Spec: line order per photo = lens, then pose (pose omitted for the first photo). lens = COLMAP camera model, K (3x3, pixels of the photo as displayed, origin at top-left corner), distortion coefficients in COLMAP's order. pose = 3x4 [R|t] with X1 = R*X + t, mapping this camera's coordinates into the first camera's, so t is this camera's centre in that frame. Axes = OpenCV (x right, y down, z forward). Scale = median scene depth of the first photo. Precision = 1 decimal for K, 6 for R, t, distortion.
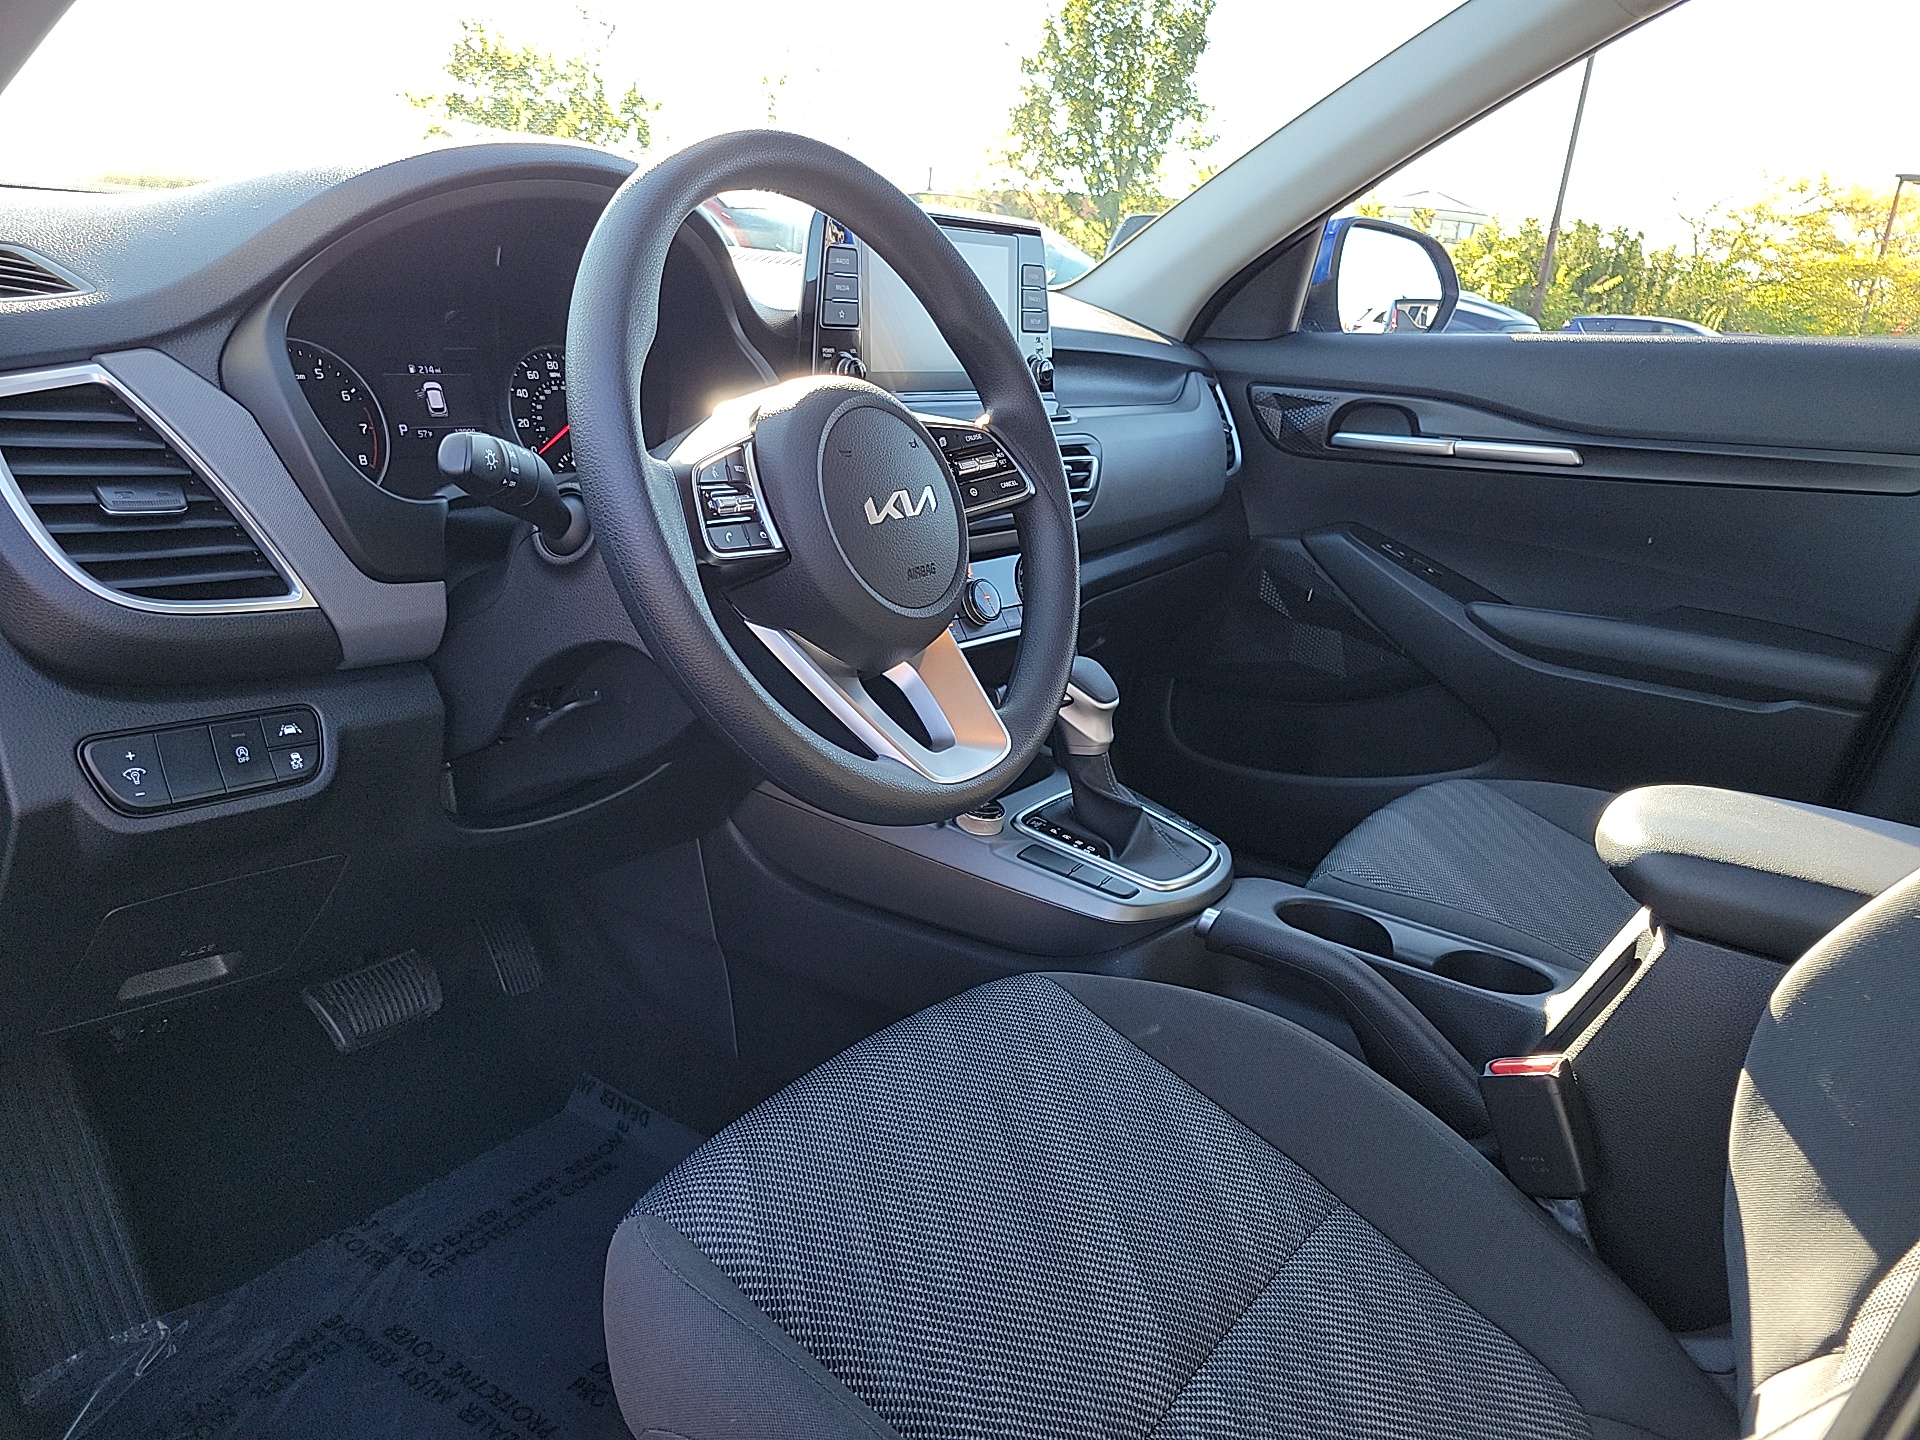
lens RADIAL K [[1471.9, 0, 925.3], [0, 1471.9, 734.2], [0, 0, 1]] dist [0.041829, -0.029230]
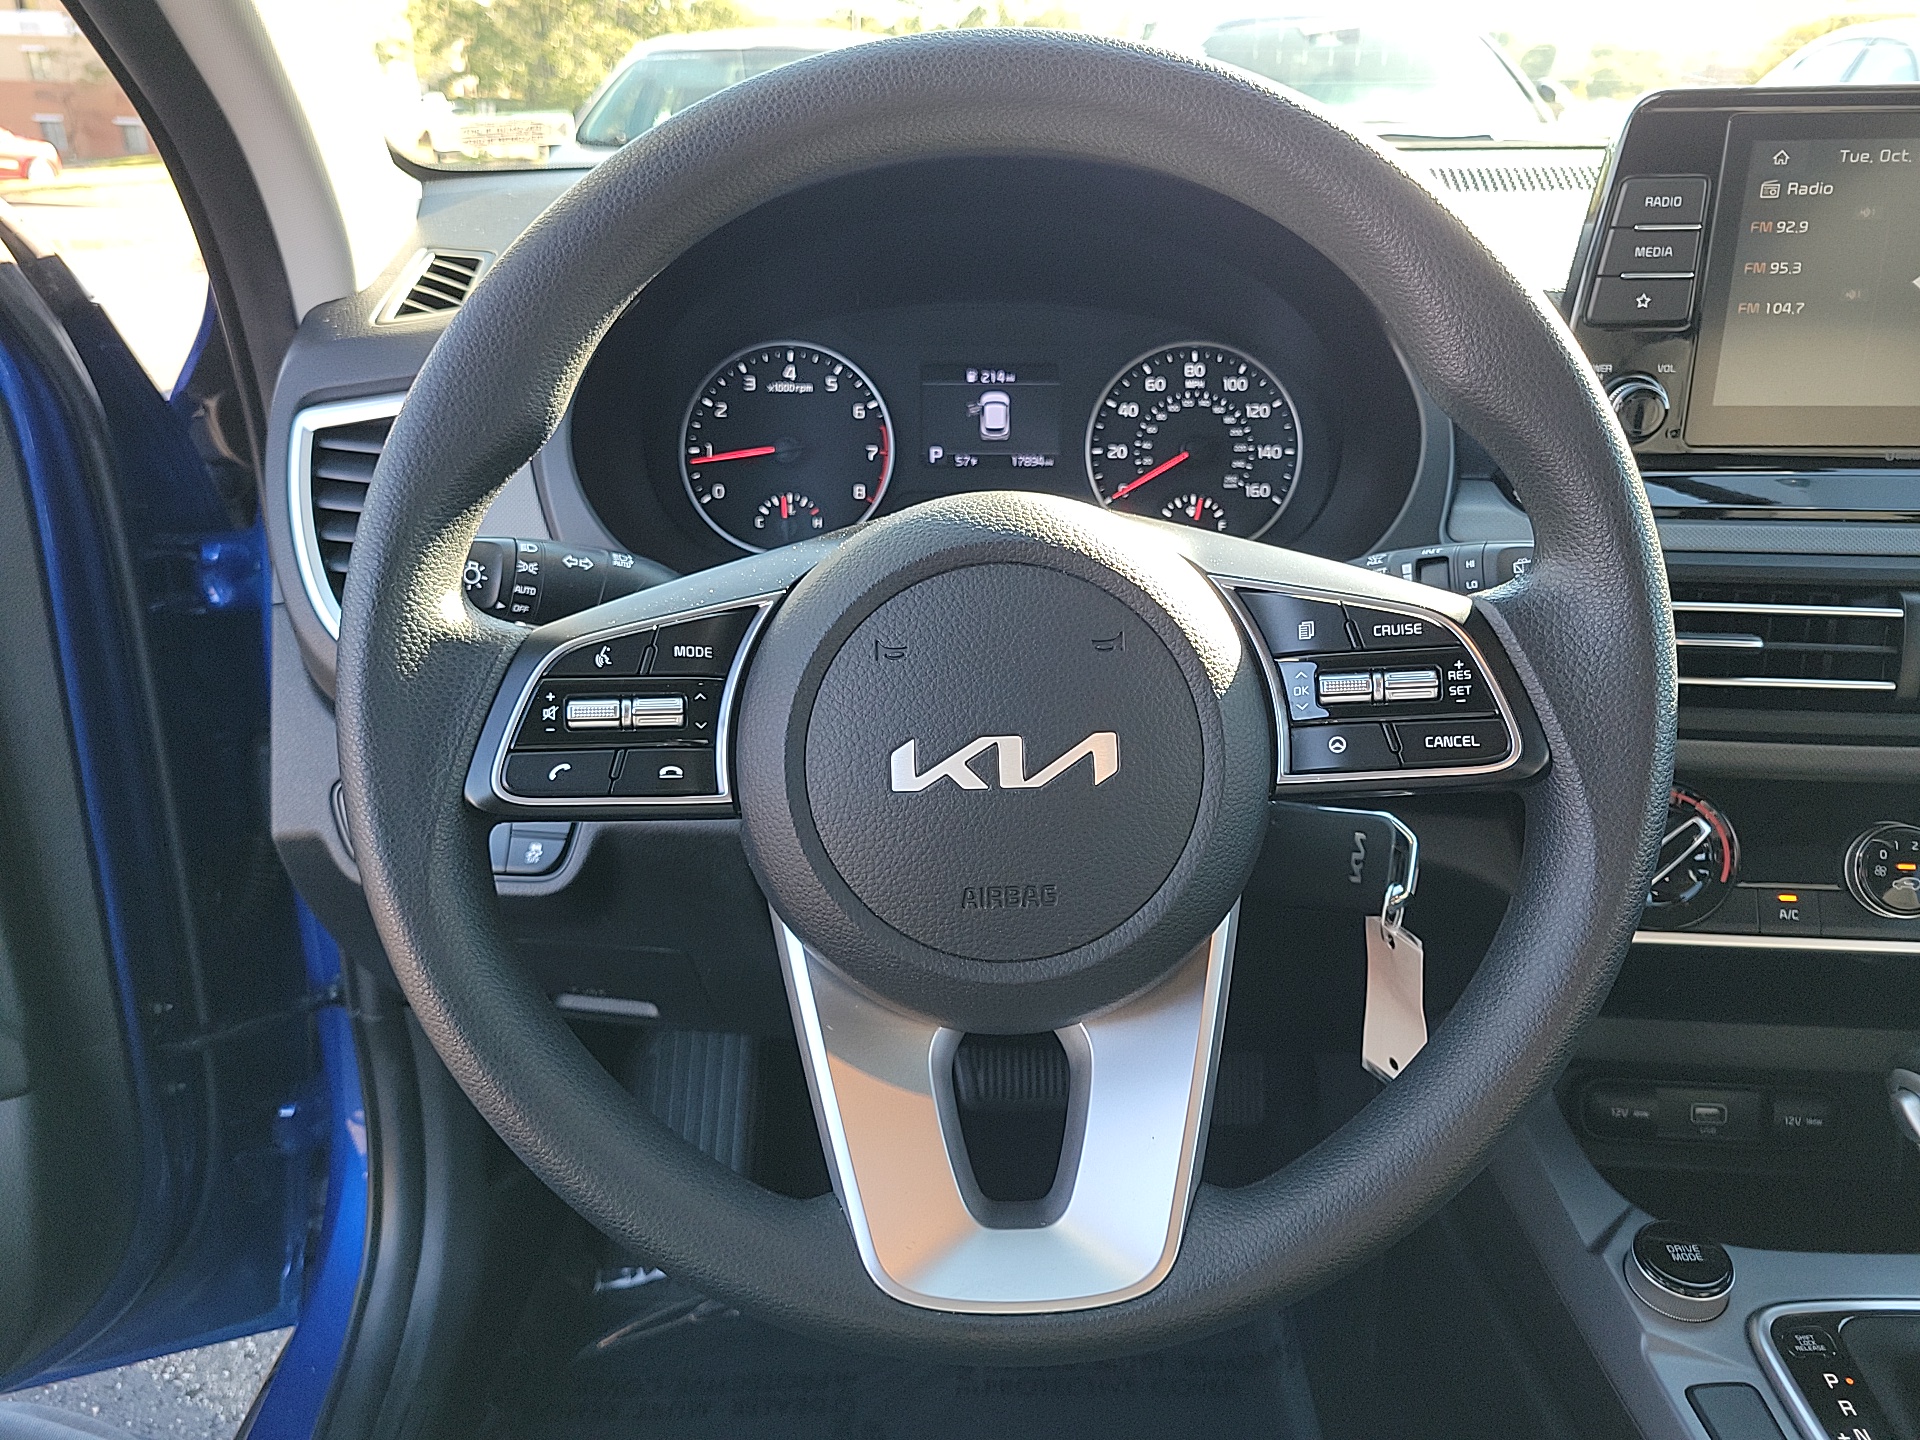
lens RADIAL K [[1471.9, 0, 969.2], [0, 1471.9, 697.4], [0, 0, 1]] dist [0.041829, -0.029230]
pose [[0.559780, 0.247096, -0.790942, 0.275764], [-0.191759, 0.967224, 0.166452, -0.189023], [0.806148, 0.058494, 0.588816, 0.491371]]
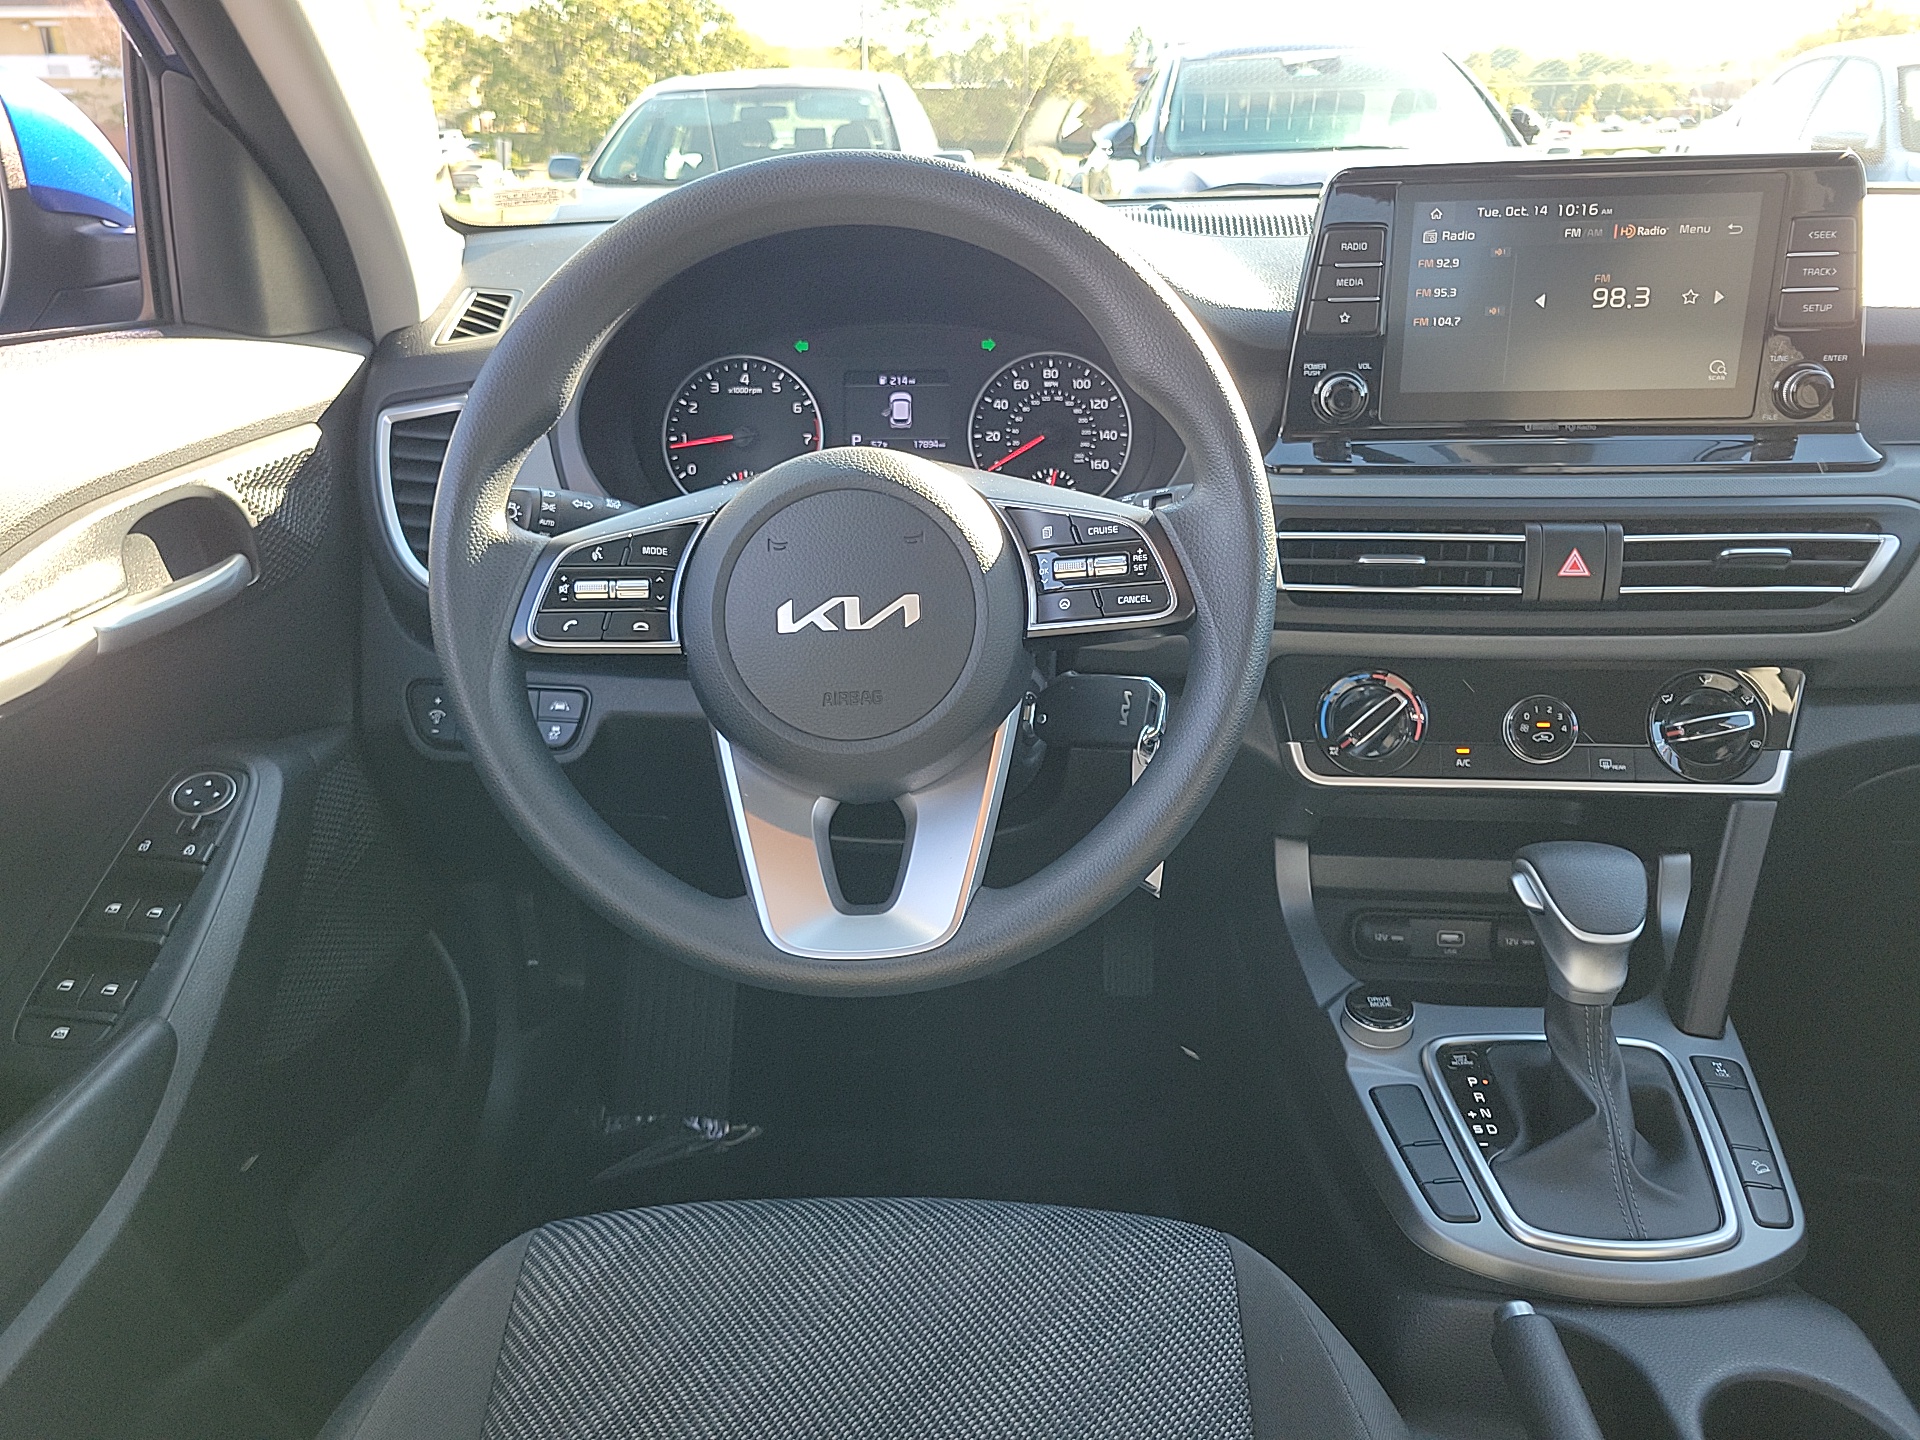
lens RADIAL K [[1471.9, 0, 952.5], [0, 1471.9, 717.7], [0, 0, 1]] dist [0.041829, -0.029230]
pose [[0.542546, 0.241761, -0.804485, 0.498956], [-0.181145, 0.968830, 0.168985, -0.179680], [0.820263, 0.054047, 0.569428, 0.418647]]
